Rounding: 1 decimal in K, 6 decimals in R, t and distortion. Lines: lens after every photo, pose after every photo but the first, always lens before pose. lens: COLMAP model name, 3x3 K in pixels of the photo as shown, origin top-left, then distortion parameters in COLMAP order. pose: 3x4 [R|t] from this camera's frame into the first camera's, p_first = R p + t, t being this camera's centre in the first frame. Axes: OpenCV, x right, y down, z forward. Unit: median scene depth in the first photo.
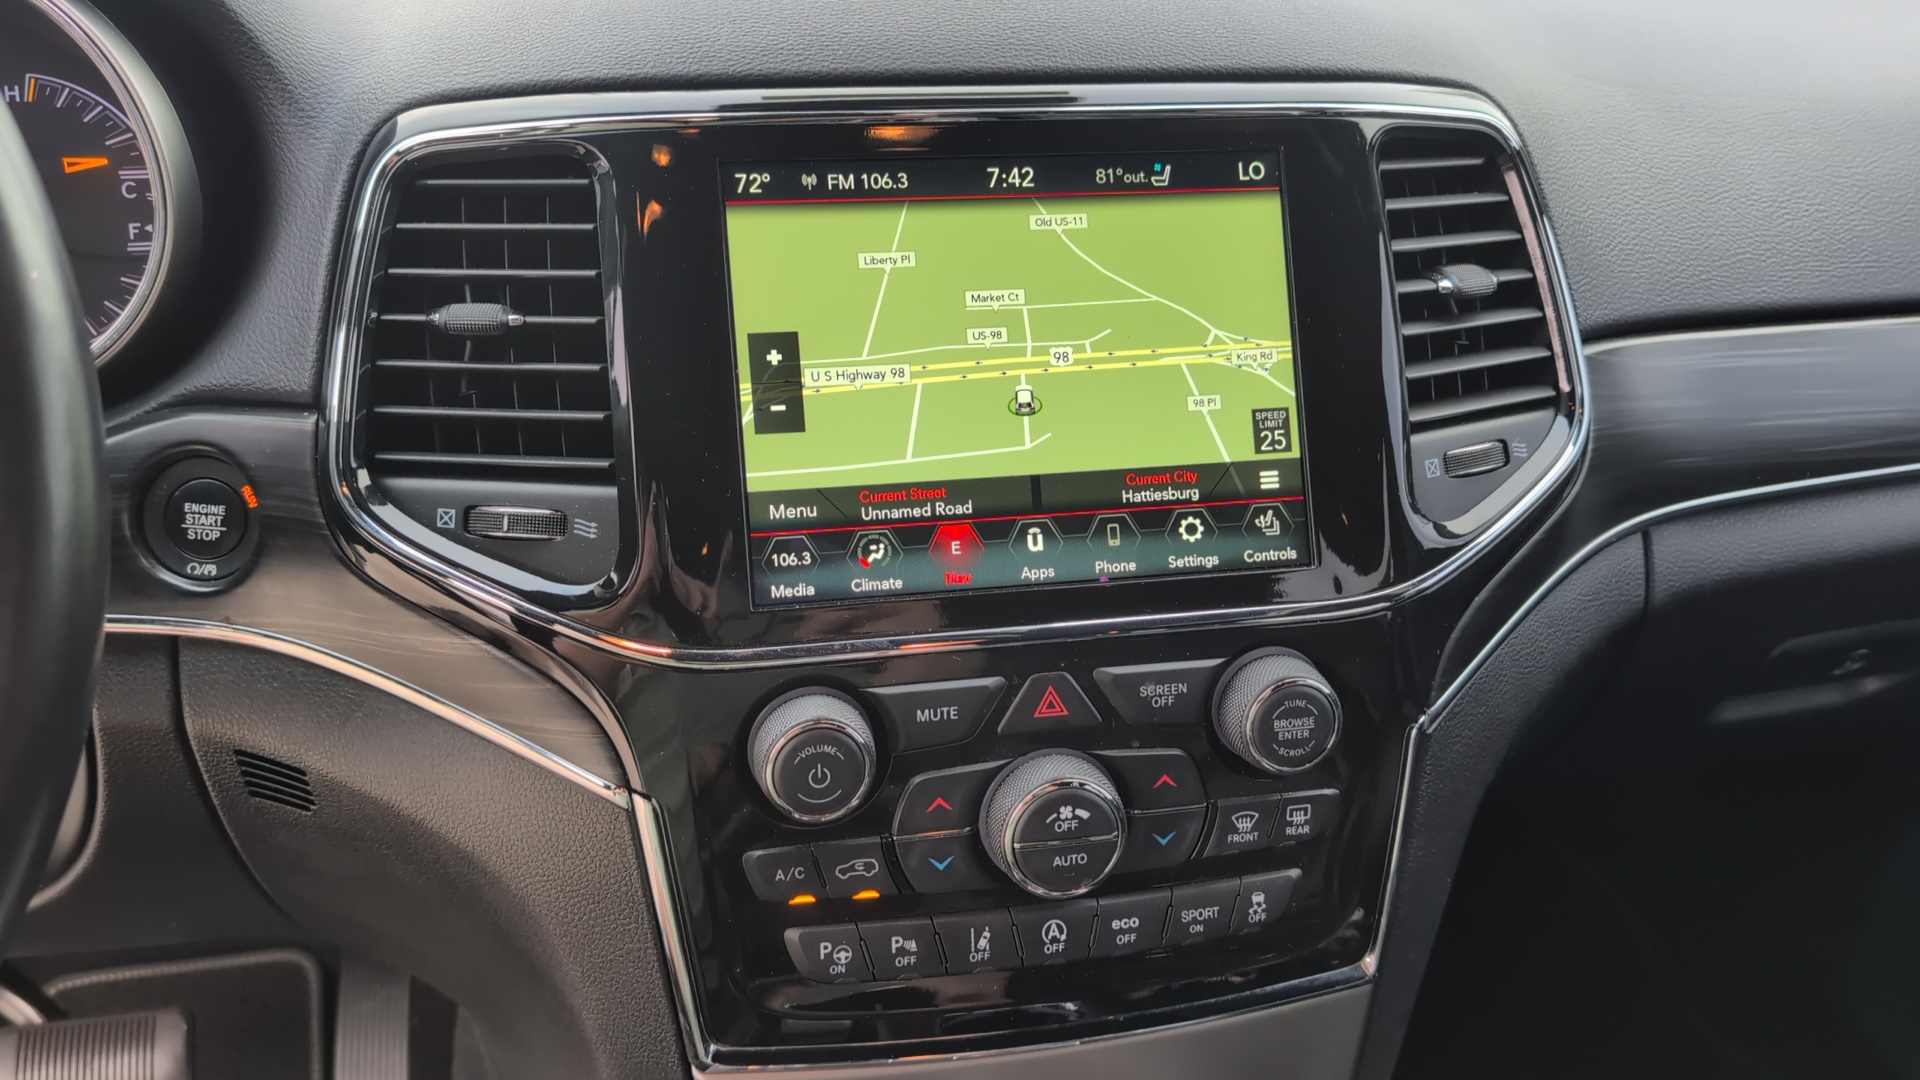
lens RADIAL K [[1612.4, 0, 960.0], [0, 1612.4, 540.0], [0, 0, 1]] dist [0.058837, -0.101062]
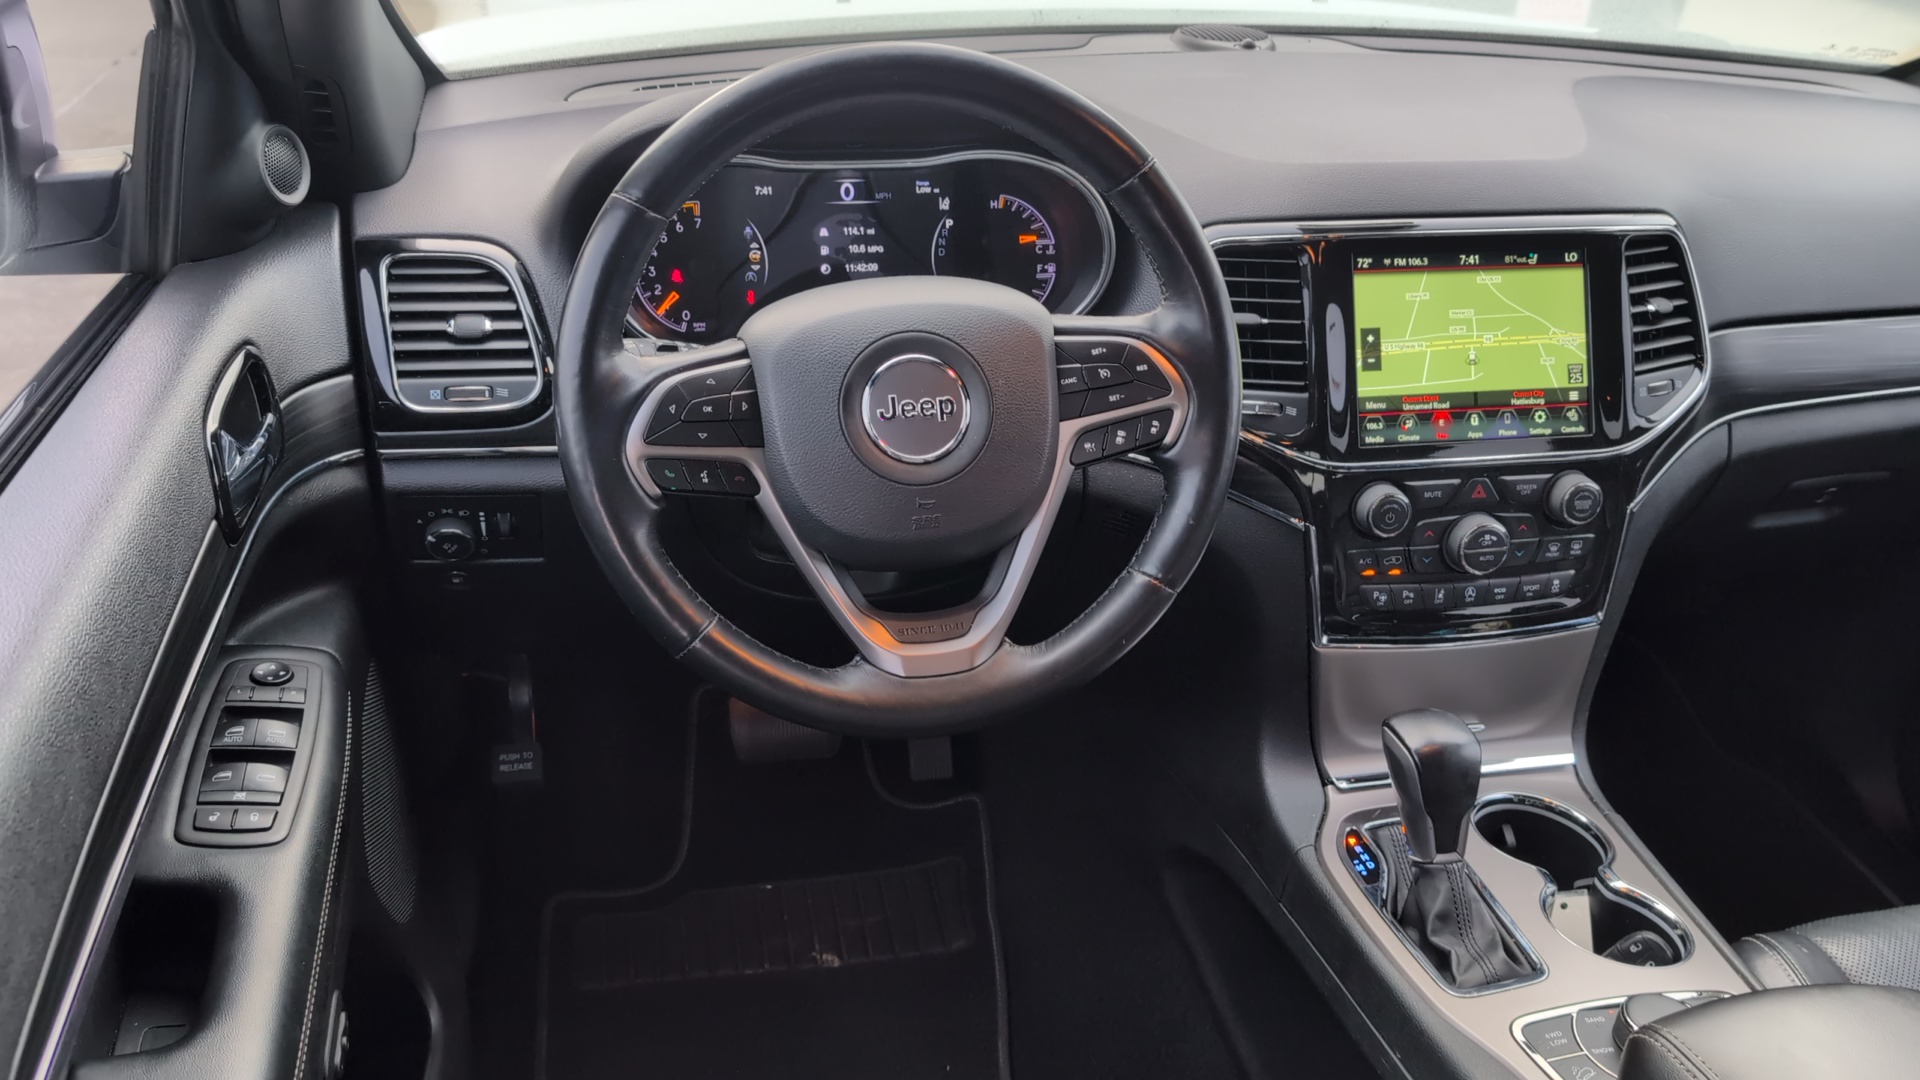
lens RADIAL K [[1612.4, 0, 960.0], [0, 1612.4, 540.0], [0, 0, 1]] dist [0.058837, -0.101062]
pose [[0.999704, 0.022142, 0.010037, -0.693313], [-0.022737, 0.997710, 0.063696, 0.039472], [-0.008603, -0.063905, 0.997919, -1.284198]]
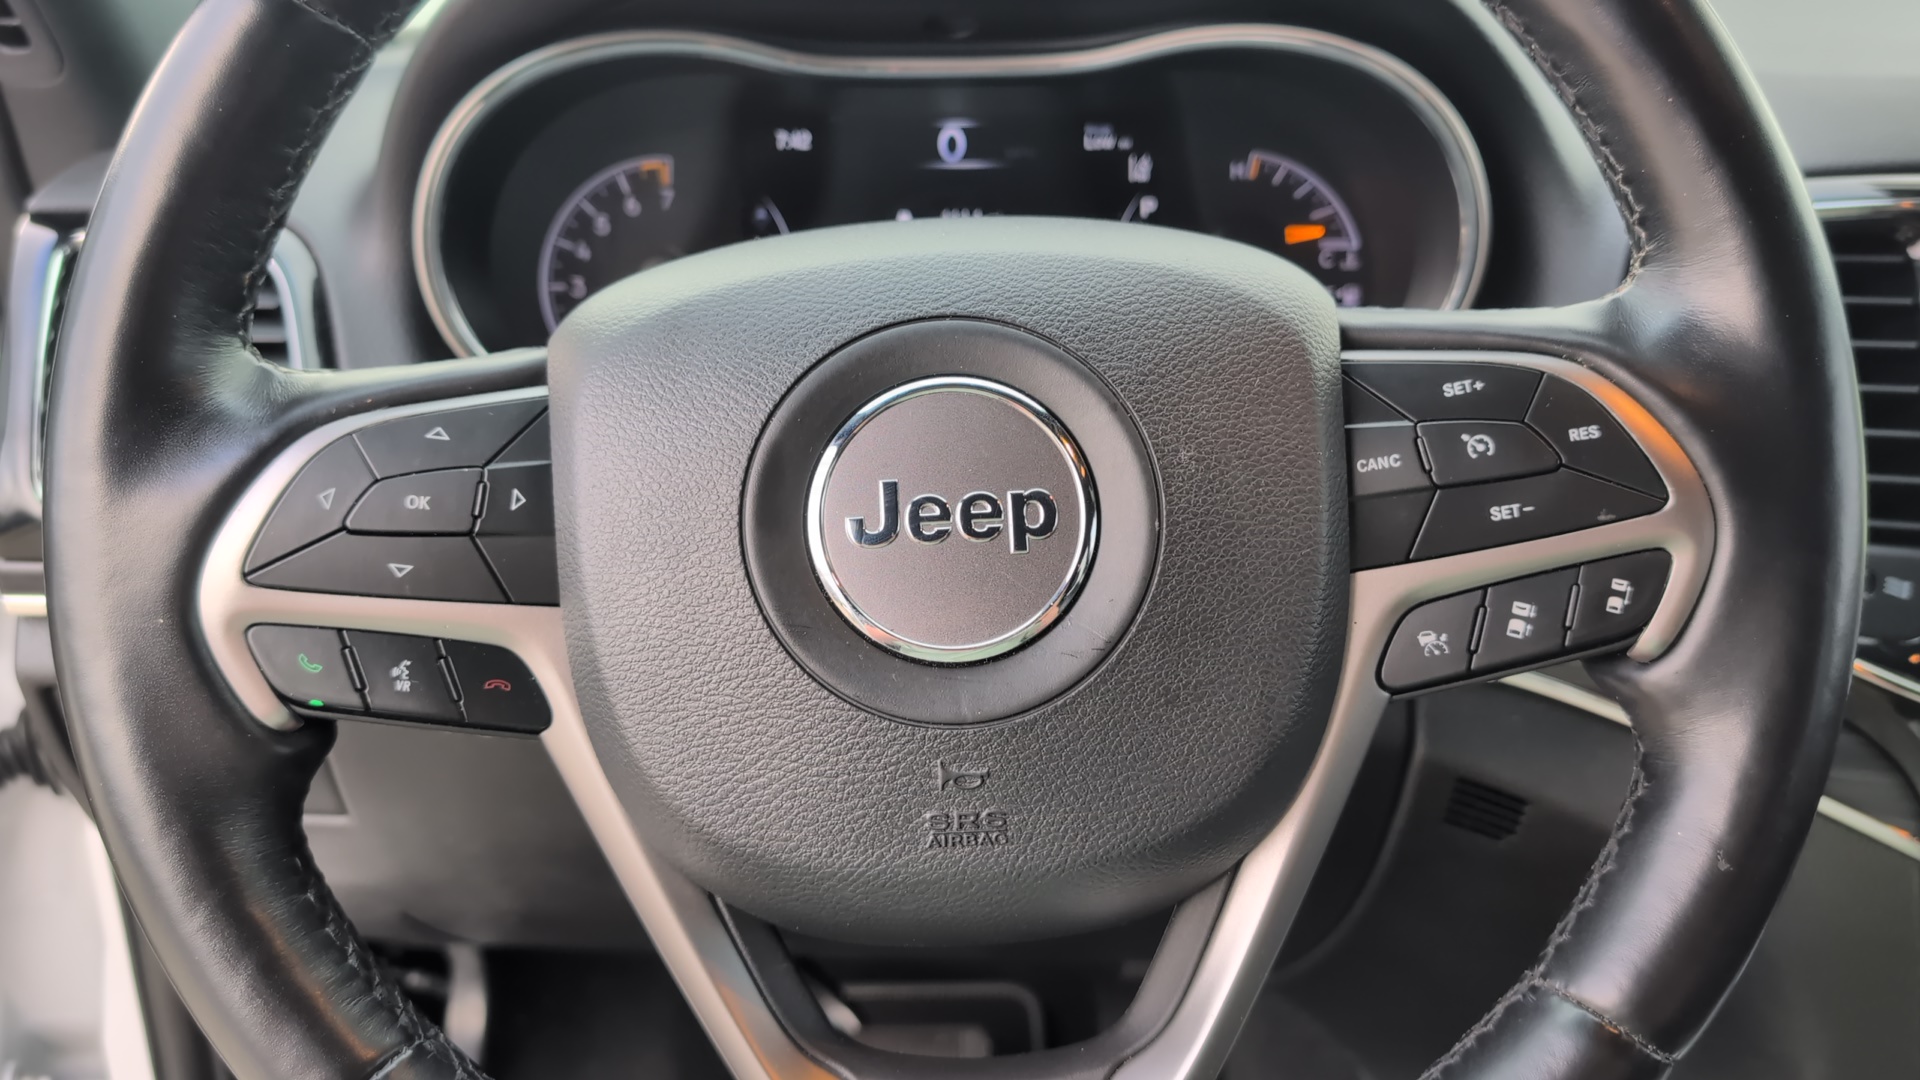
lens RADIAL K [[1612.4, 0, 960.0], [0, 1612.4, 540.0], [0, 0, 1]] dist [0.058837, -0.101062]
pose [[0.981648, 0.051574, -0.183597, -0.599161], [-0.062679, 0.996506, -0.055200, 0.055006], [0.180109, 0.065695, 0.981450, -0.117283]]
